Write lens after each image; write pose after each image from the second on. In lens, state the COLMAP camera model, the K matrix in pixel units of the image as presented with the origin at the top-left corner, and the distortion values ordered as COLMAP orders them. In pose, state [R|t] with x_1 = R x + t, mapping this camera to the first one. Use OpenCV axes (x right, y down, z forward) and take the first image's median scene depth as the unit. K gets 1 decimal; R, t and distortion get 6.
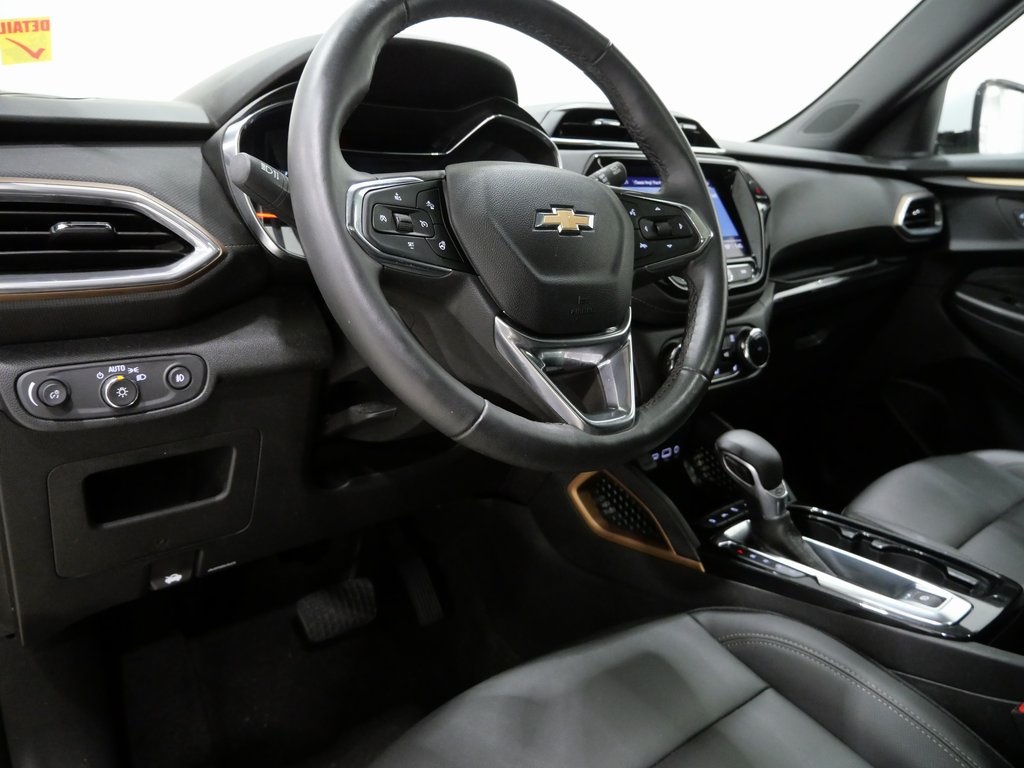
lens RADIAL K [[758.0, 0, 514.7], [0, 758.0, 384.6], [0, 0, 1]] dist [-0.050407, 0.018342]
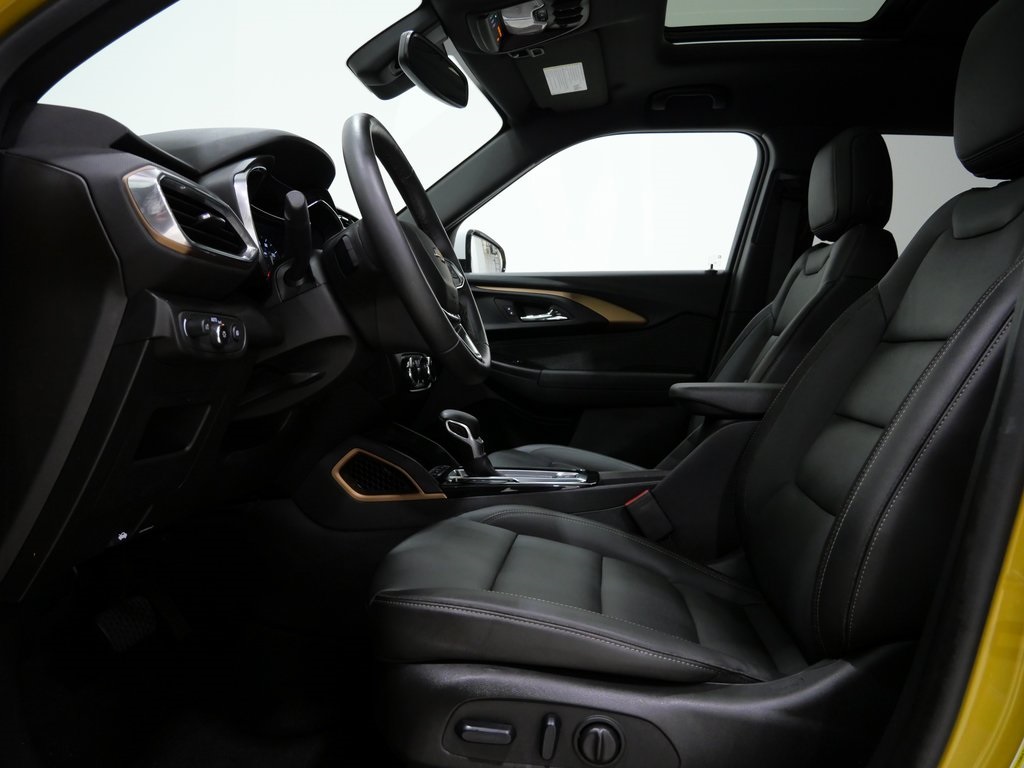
lens RADIAL K [[758.0, 0, 510.5], [0, 758.0, 385.7], [0, 0, 1]] dist [-0.050407, 0.018342]
pose [[0.723705, -0.022829, 0.689732, -1.055745], [0.159355, 0.977970, -0.134835, 0.367014], [-0.671459, 0.207493, 0.711399, -0.357197]]
